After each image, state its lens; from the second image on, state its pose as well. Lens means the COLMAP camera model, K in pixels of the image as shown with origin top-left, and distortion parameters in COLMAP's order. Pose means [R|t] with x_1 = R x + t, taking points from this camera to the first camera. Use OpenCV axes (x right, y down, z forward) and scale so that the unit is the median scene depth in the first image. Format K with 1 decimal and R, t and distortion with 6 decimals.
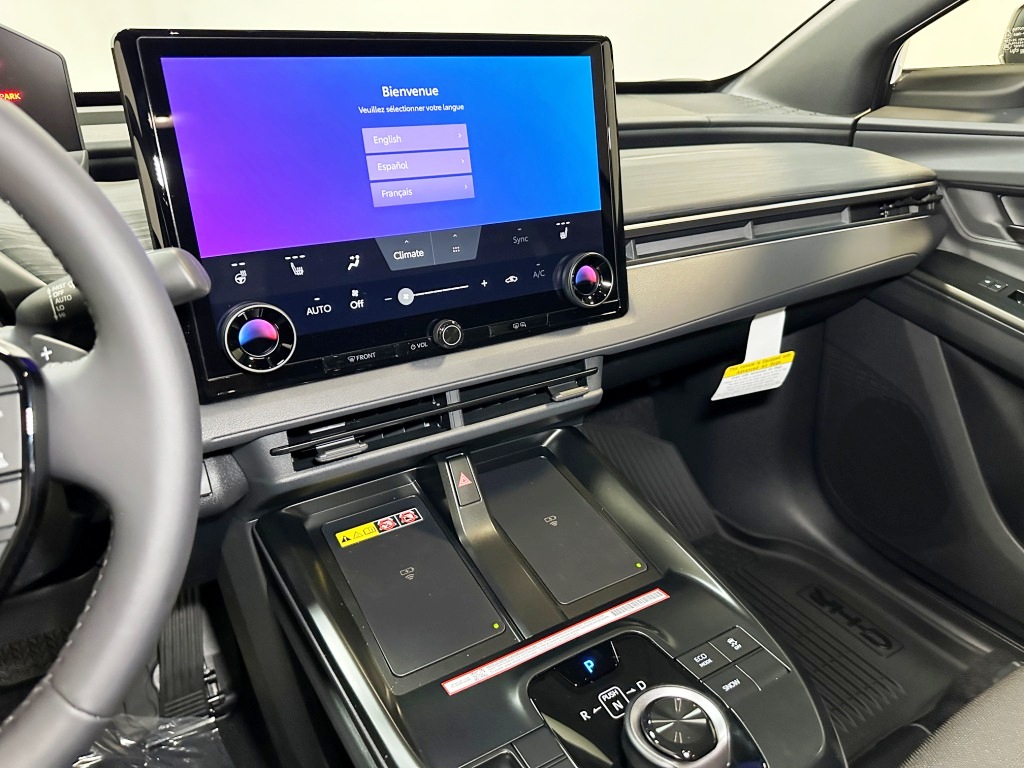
lens RADIAL K [[714.4, 0, 512.0], [0, 714.4, 384.0], [0, 0, 1]] dist [0.084919, -0.105296]
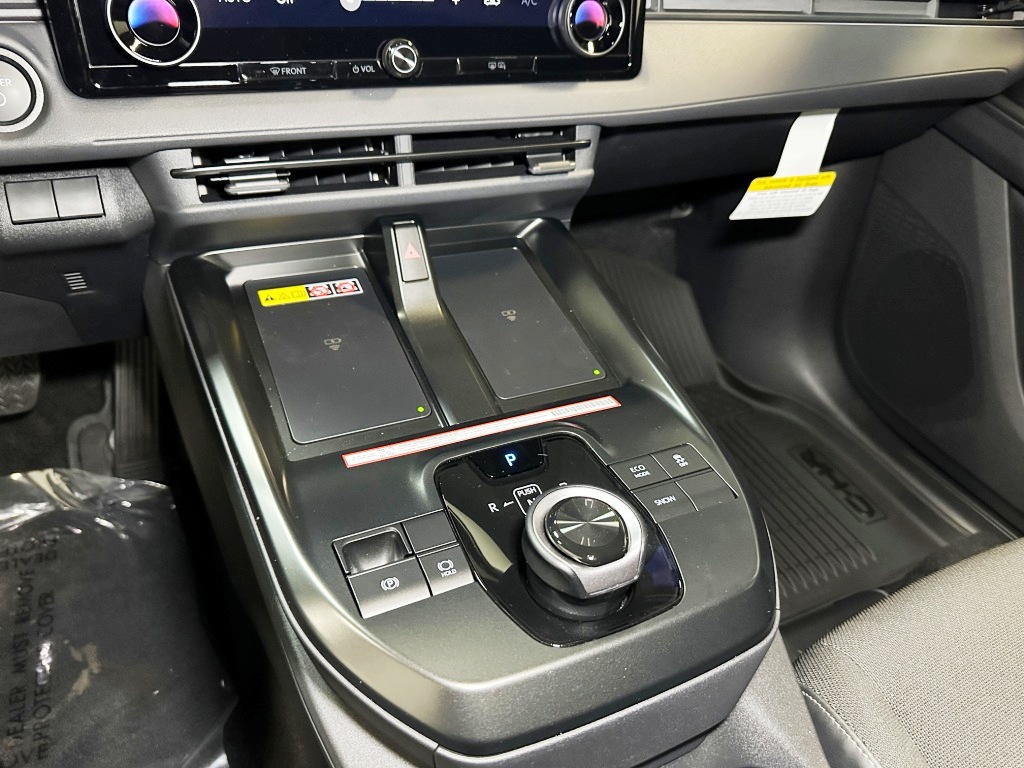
lens RADIAL K [[725.3, 0, 512.0], [0, 725.3, 384.0], [0, 0, 1]] dist [0.076795, -0.106066]
pose [[0.991144, 0.130318, -0.025511, 0.090093], [-0.122063, 0.969745, 0.211414, 0.083569], [0.052290, -0.206428, 0.977064, 0.111136]]
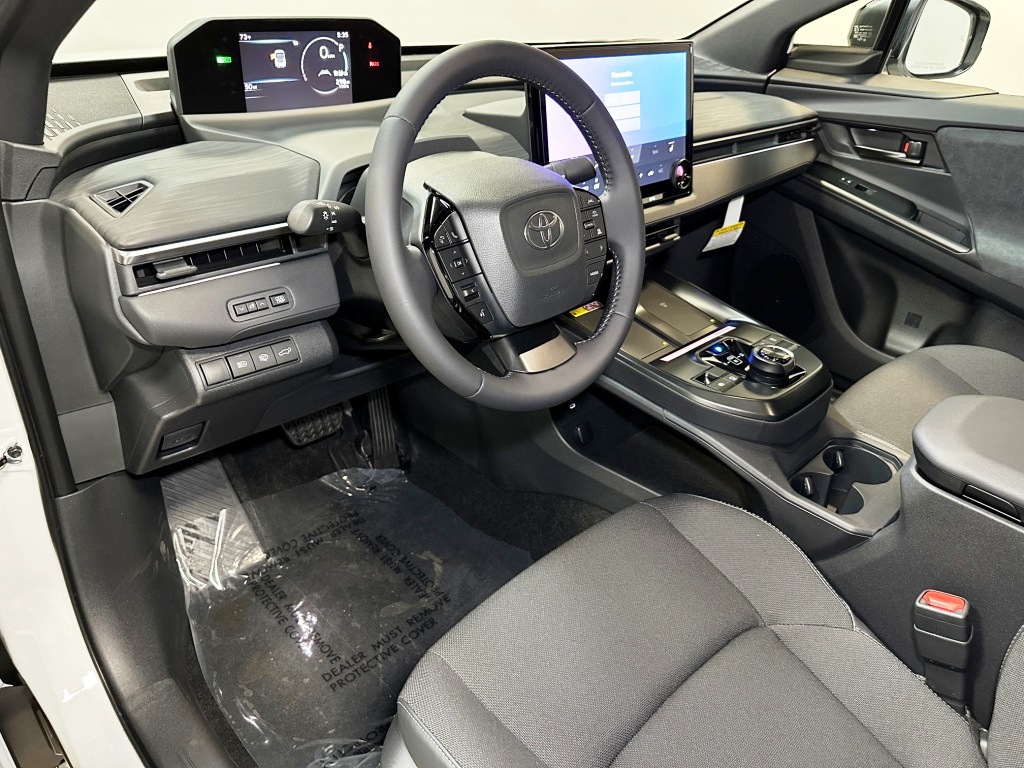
lens RADIAL K [[706.2, 0, 512.0], [0, 706.2, 384.0], [0, 0, 1]] dist [0.079172, -0.097248]
pose [[0.970629, -0.066048, 0.231339, -0.766089], [0.038972, 0.992043, 0.119715, 0.154627], [-0.237405, -0.107183, 0.965479, -0.734696]]
